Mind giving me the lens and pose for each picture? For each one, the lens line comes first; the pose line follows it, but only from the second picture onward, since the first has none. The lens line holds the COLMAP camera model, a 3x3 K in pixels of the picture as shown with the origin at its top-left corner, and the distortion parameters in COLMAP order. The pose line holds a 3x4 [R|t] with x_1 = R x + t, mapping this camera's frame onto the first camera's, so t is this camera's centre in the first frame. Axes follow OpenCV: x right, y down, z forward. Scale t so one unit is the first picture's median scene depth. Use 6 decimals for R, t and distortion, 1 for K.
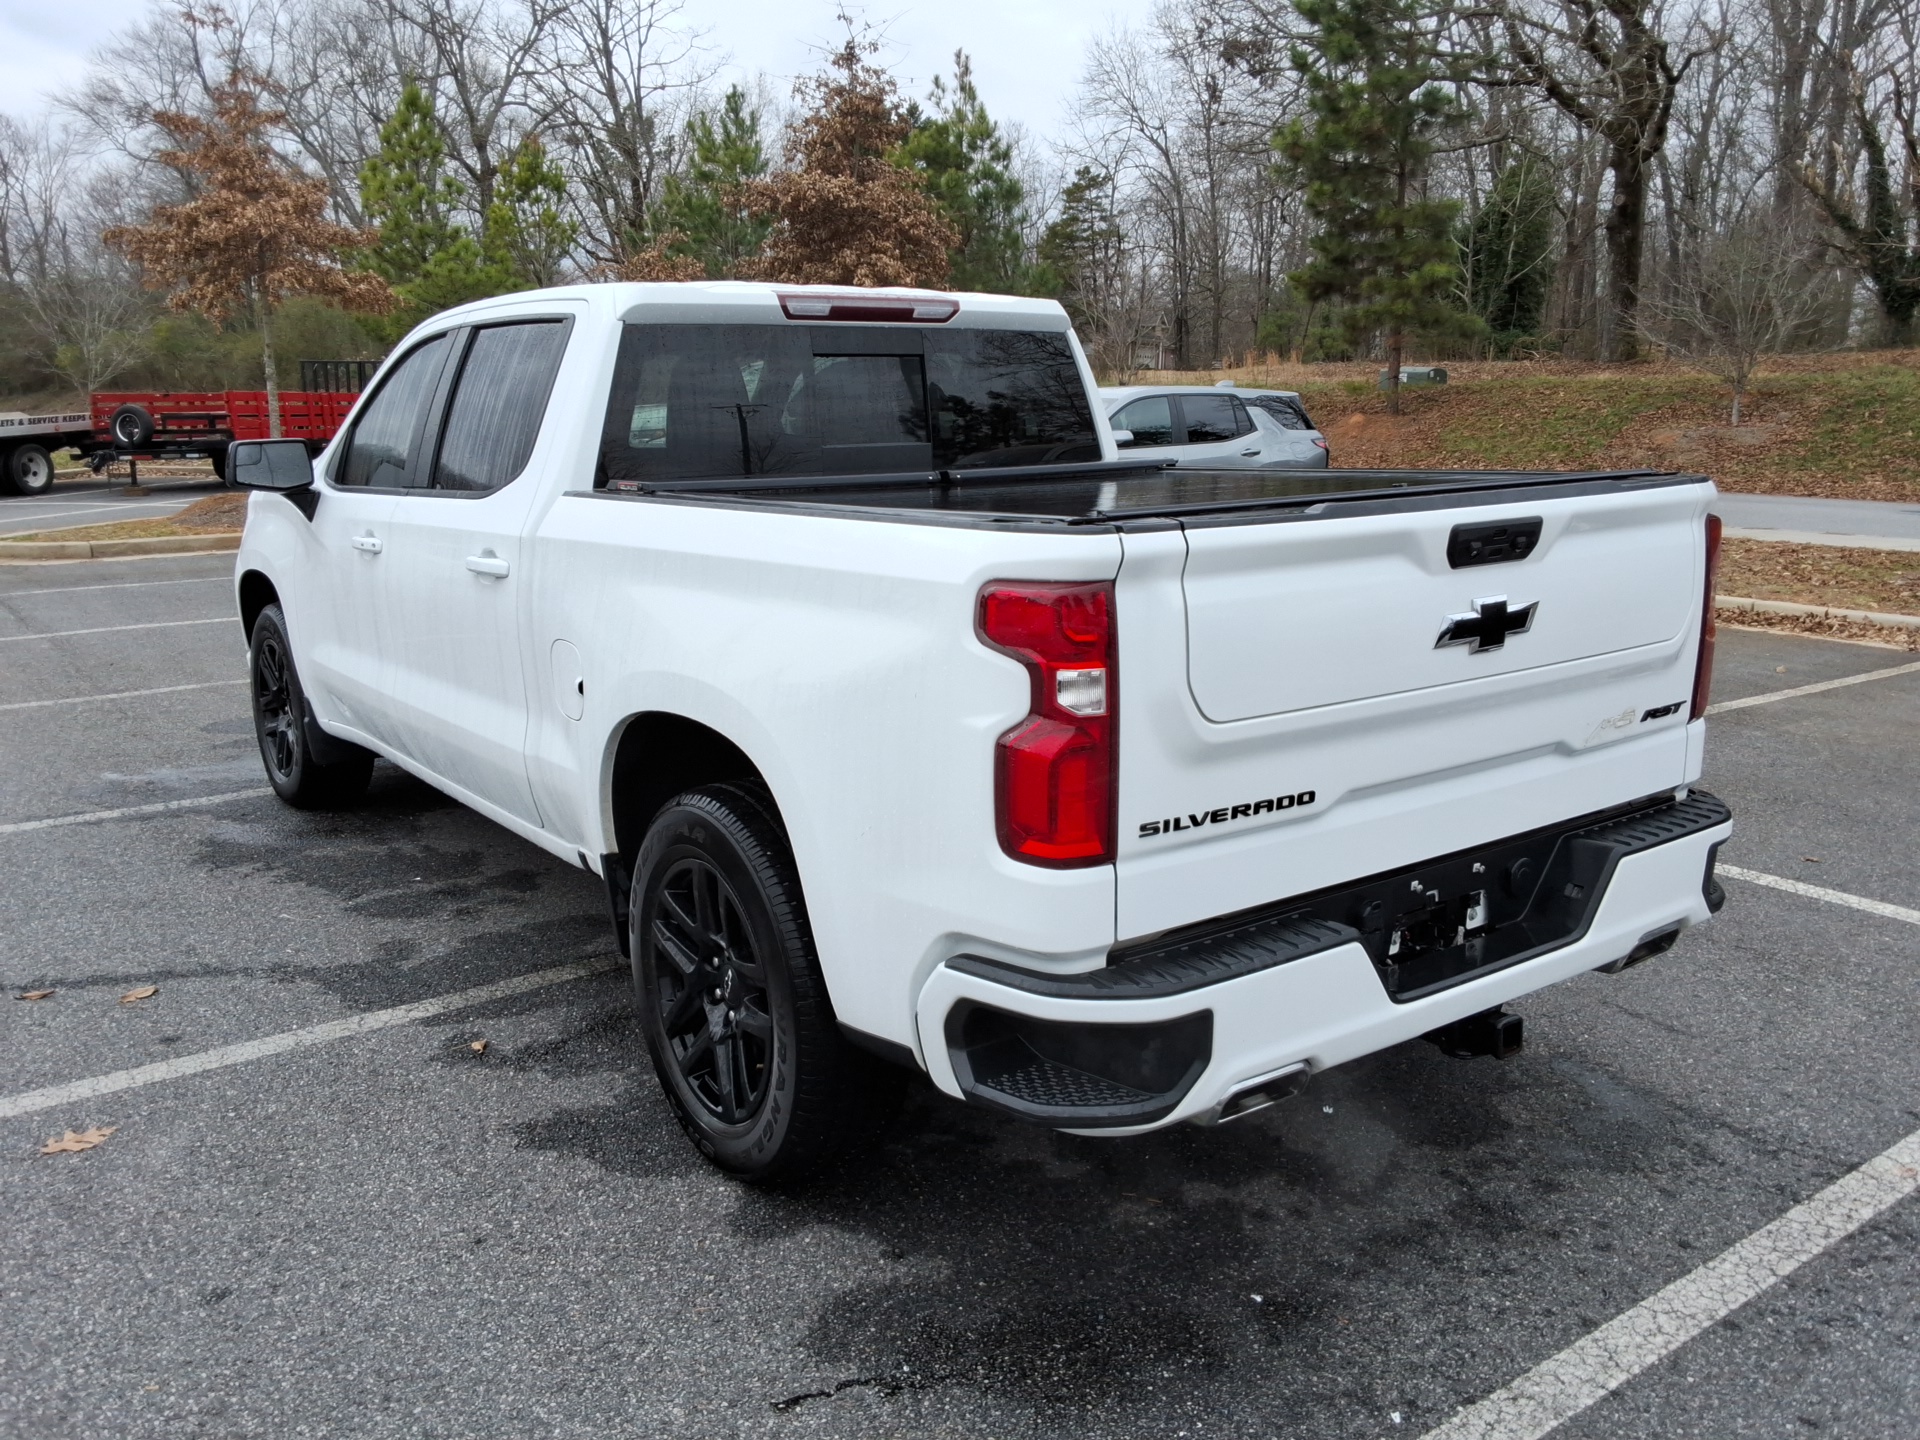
lens RADIAL K [[1530.1, 0, 969.5], [0, 1530.1, 713.3], [0, 0, 1]] dist [0.097072, -0.138423]
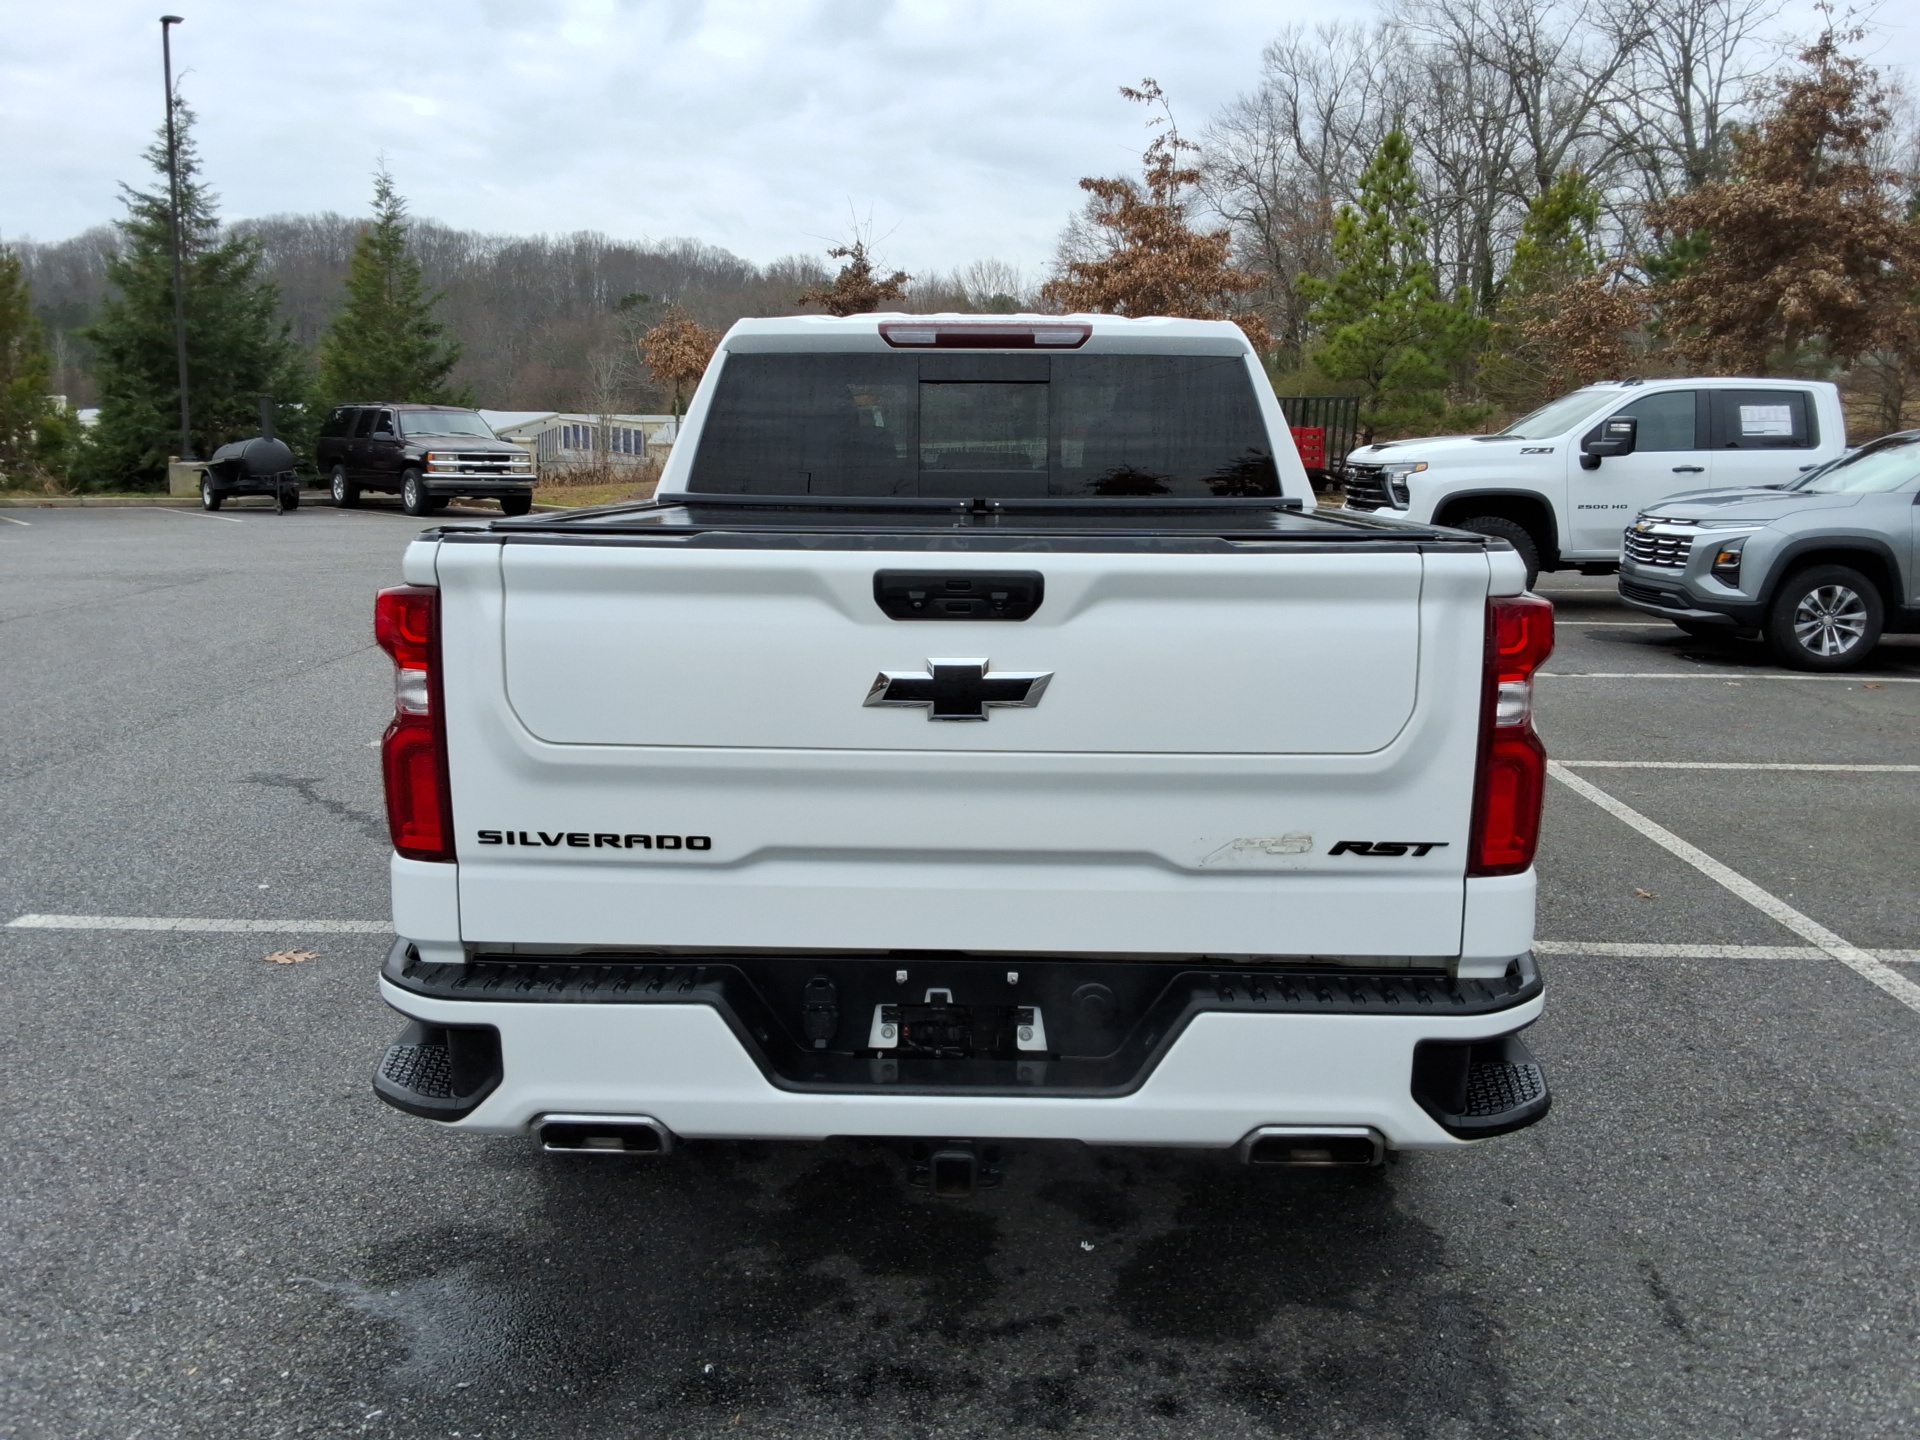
lens RADIAL K [[1530.1, 0, 972.8], [0, 1530.1, 717.1], [0, 0, 1]] dist [0.097072, -0.138423]
pose [[0.794208, 0.130060, -0.593564, 0.668179], [-0.141861, 0.989518, 0.027006, -0.052332], [0.590855, 0.062755, 0.804333, 0.250249]]
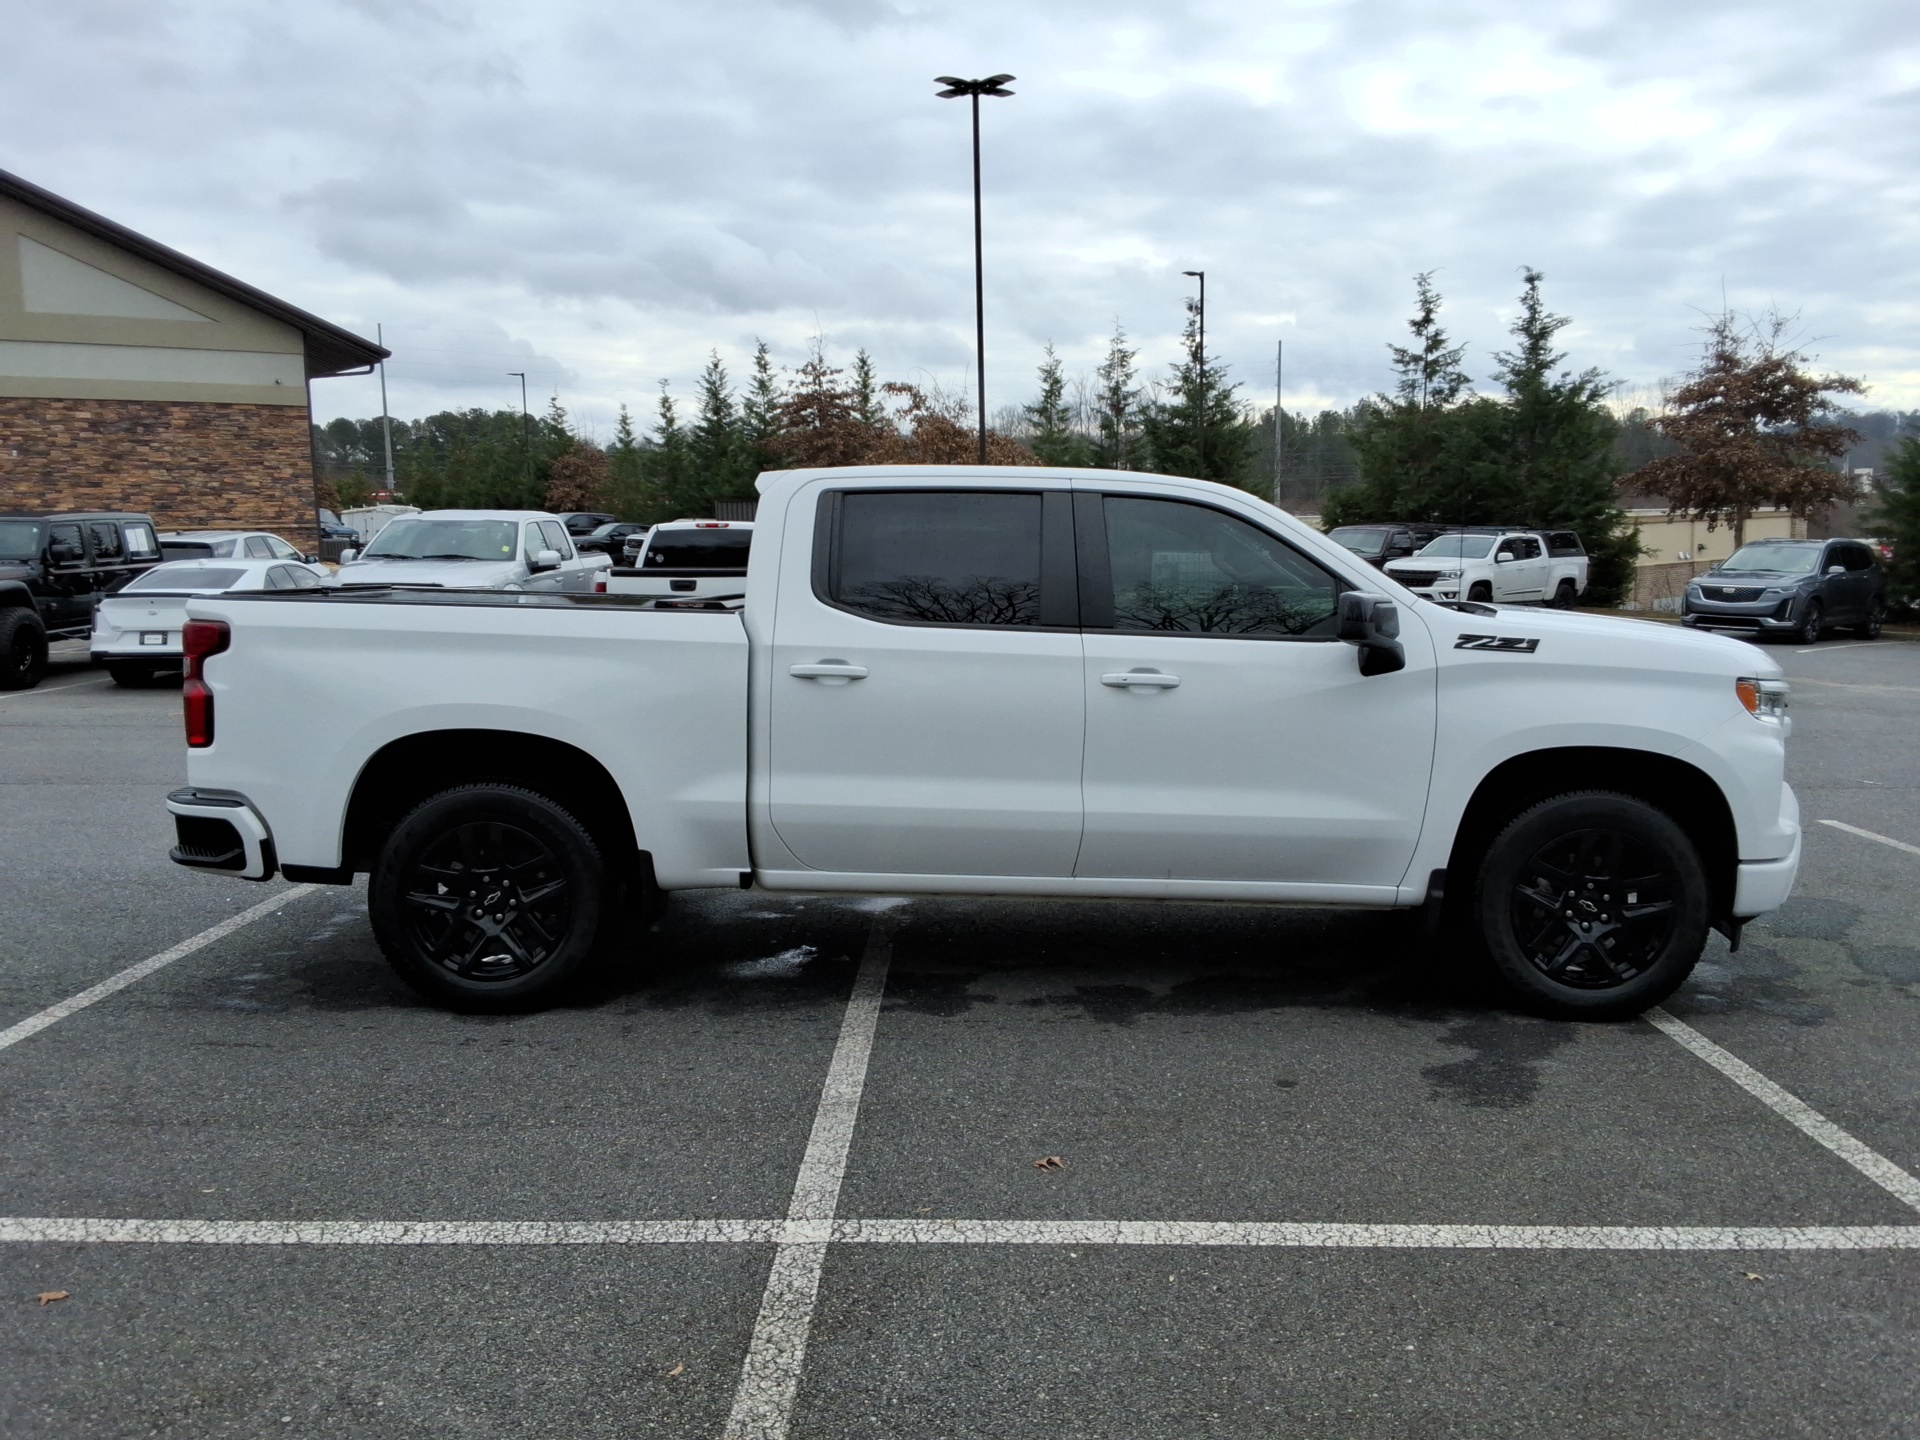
lens RADIAL K [[1530.1, 0, 980.1], [0, 1530.1, 739.8], [0, 0, 1]] dist [0.097072, -0.138423]
pose [[-0.586585, 0.101251, -0.803533, 1.234696], [-0.166301, 0.955954, 0.241859, -0.507983], [0.792629, 0.275500, -0.543911, 2.425941]]
